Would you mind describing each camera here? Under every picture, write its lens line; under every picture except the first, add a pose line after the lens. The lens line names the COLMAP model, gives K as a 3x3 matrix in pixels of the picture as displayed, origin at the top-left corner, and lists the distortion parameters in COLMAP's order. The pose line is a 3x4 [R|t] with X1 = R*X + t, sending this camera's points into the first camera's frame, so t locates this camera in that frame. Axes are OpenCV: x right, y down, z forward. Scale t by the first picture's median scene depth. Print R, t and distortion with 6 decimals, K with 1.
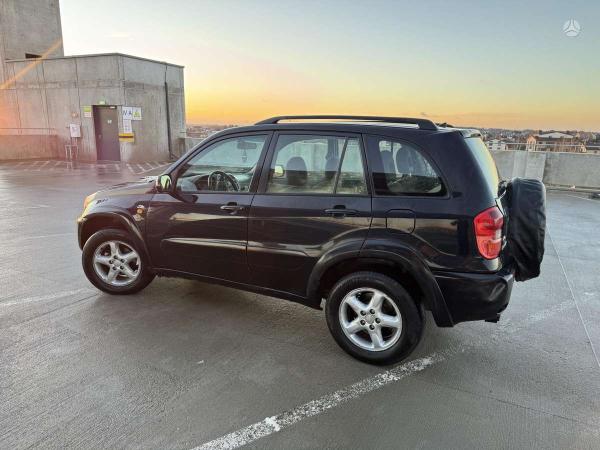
lens RADIAL K [[426.9, 0, 298.6], [0, 426.9, 225.1], [0, 0, 1]] dist [0.012451, -0.004009]
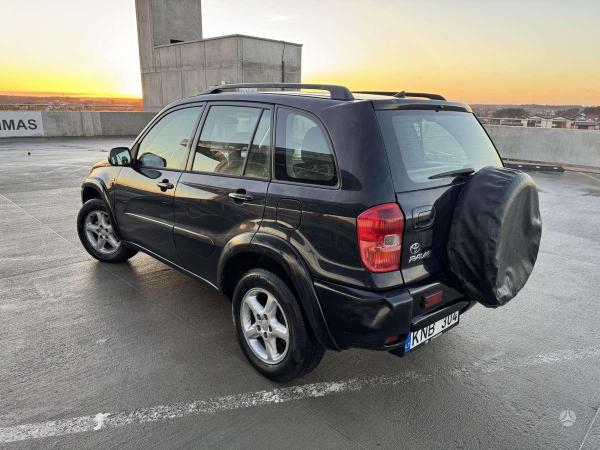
lens RADIAL K [[426.9, 0, 300.8], [0, 426.9, 224.3], [0, 0, 1]] dist [0.012451, -0.004009]
pose [[0.945177, 0.088405, -0.314364, 0.434902], [-0.075374, 0.995725, 0.053394, -0.027127], [0.317740, -0.026772, 0.947800, 0.201215]]
